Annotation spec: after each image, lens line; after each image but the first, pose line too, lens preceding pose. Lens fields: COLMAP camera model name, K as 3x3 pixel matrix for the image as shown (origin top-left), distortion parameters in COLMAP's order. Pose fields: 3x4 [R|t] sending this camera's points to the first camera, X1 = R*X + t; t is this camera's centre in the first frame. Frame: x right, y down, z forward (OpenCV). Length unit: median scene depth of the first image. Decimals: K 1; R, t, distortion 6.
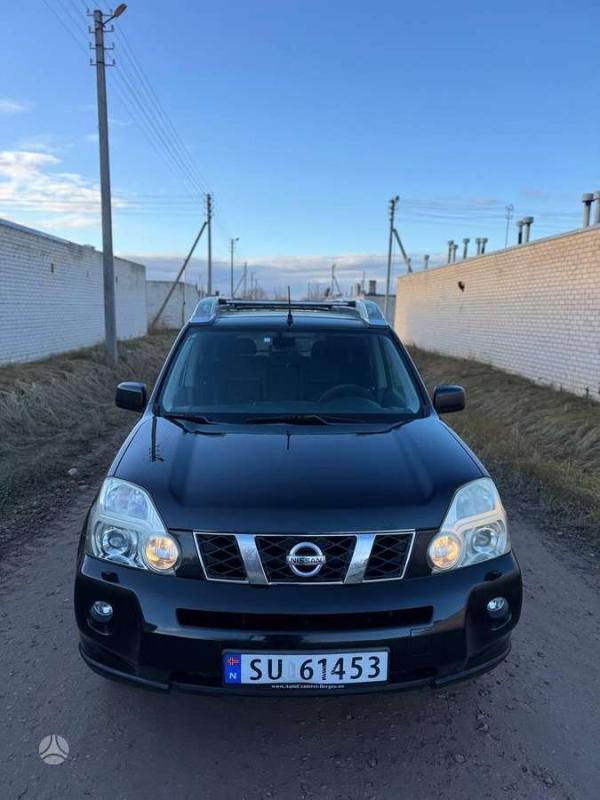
lens RADIAL K [[593.3, 0, 300.0], [0, 593.3, 400.0], [0, 0, 1]] dist [-0.049492, 0.000038]
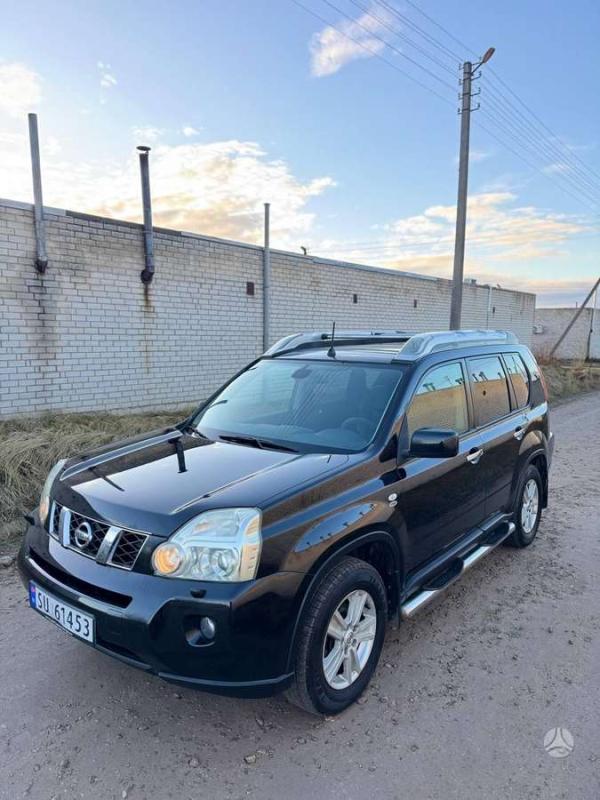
lens RADIAL K [[586.3, 0, 300.0], [0, 586.3, 400.0], [0, 0, 1]] dist [-0.054636, -0.003220]
pose [[0.721383, 0.045508, -0.691040, 0.190639], [-0.077708, 0.996856, -0.015472, -0.007745], [0.688163, 0.064861, 0.722651, 0.056295]]
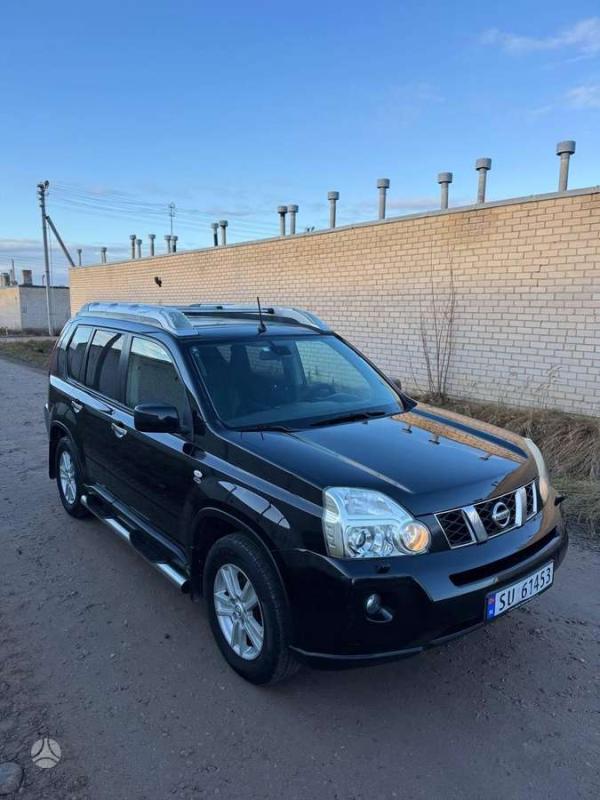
lens RADIAL K [[593.3, 0, 300.0], [0, 593.3, 400.0], [0, 0, 1]] dist [-0.049492, 0.000038]
pose [[0.791034, -0.093000, 0.604663, -0.173875], [0.081514, 0.995587, 0.046487, -0.014116], [-0.606318, 0.012515, 0.795124, 0.030546]]
